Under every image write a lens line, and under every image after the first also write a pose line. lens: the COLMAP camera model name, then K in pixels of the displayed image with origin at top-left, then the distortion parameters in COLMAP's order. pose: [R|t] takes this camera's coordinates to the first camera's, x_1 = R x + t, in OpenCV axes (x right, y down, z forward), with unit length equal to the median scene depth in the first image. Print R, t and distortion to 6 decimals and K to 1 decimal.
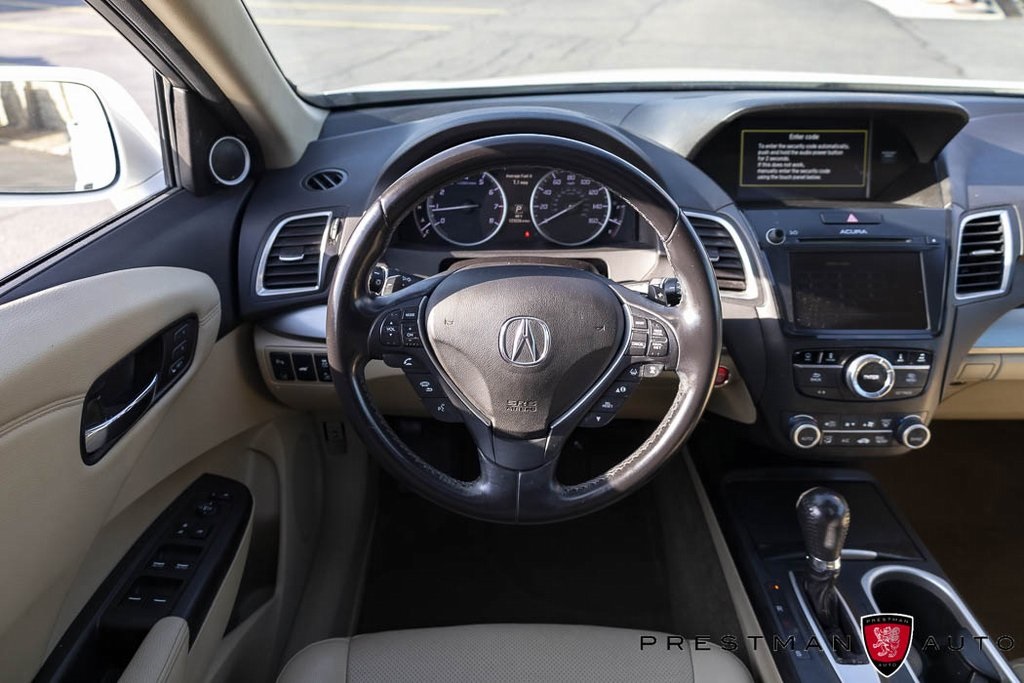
lens RADIAL K [[664.5, 0, 518.2], [0, 664.5, 345.8], [0, 0, 1]] dist [0.003591, -0.002142]
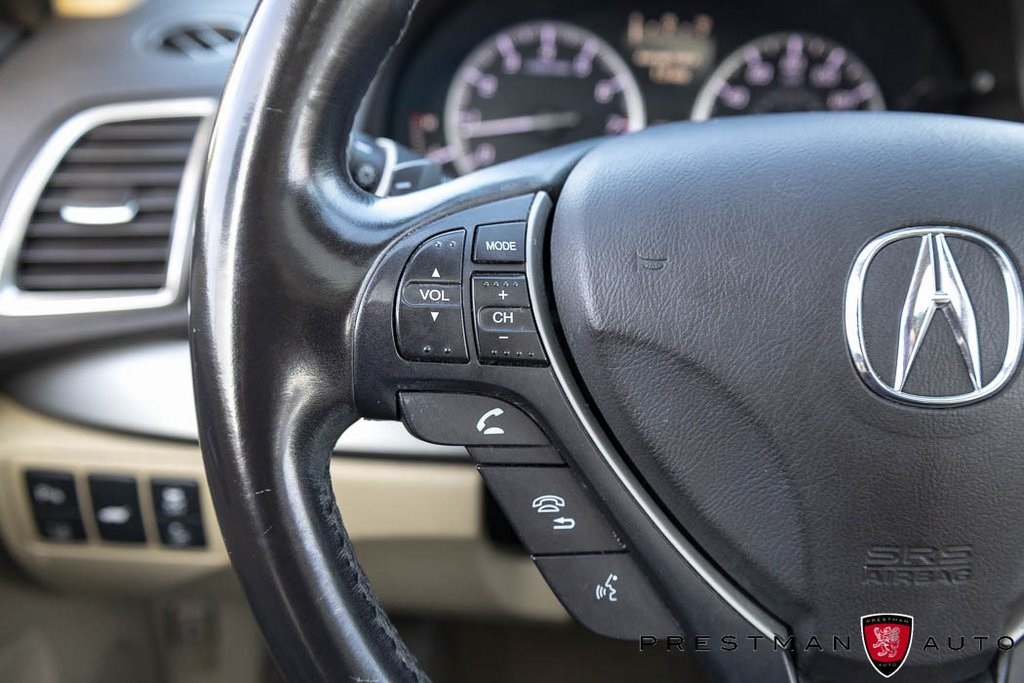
lens RADIAL K [[904.6, 0, 511.2], [0, 904.6, 341.3], [0, 0, 1]] dist [0.017628, 0.027021]
pose [[0.998504, 0.029698, 0.045917, -0.121396], [-0.025274, 0.995242, -0.094094, -0.018091], [-0.048493, 0.092793, 0.994504, 0.448388]]
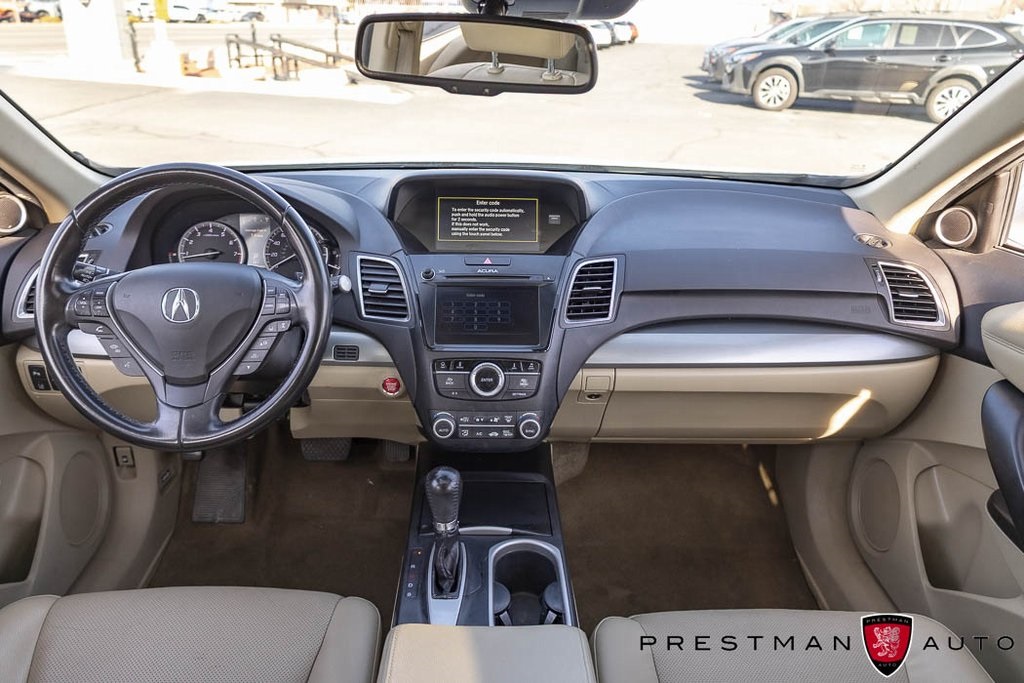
lens RADIAL K [[726.3, 0, 505.6], [0, 726.3, 345.0], [0, 0, 1]] dist [0.007074, -0.002726]
pose [[0.999774, 0.007015, 0.020051, 0.447180], [-0.004179, 0.990404, -0.138137, 0.144290], [-0.020828, 0.138022, 0.990210, -0.329879]]
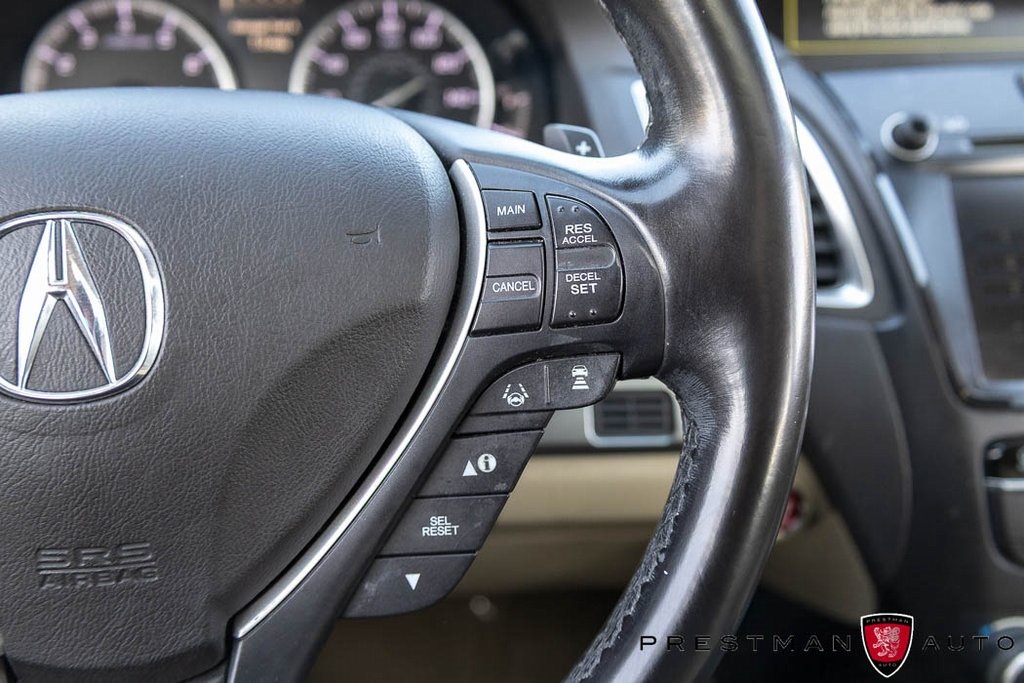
lens RADIAL K [[904.6, 0, 512.0], [0, 904.6, 347.7], [0, 0, 1]] dist [0.017628, 0.027021]
pose [[0.996706, -0.033229, 0.073977, 0.106091], [0.037026, 0.998035, -0.050559, -0.024676], [-0.072152, 0.053131, 0.995978, 0.447111]]
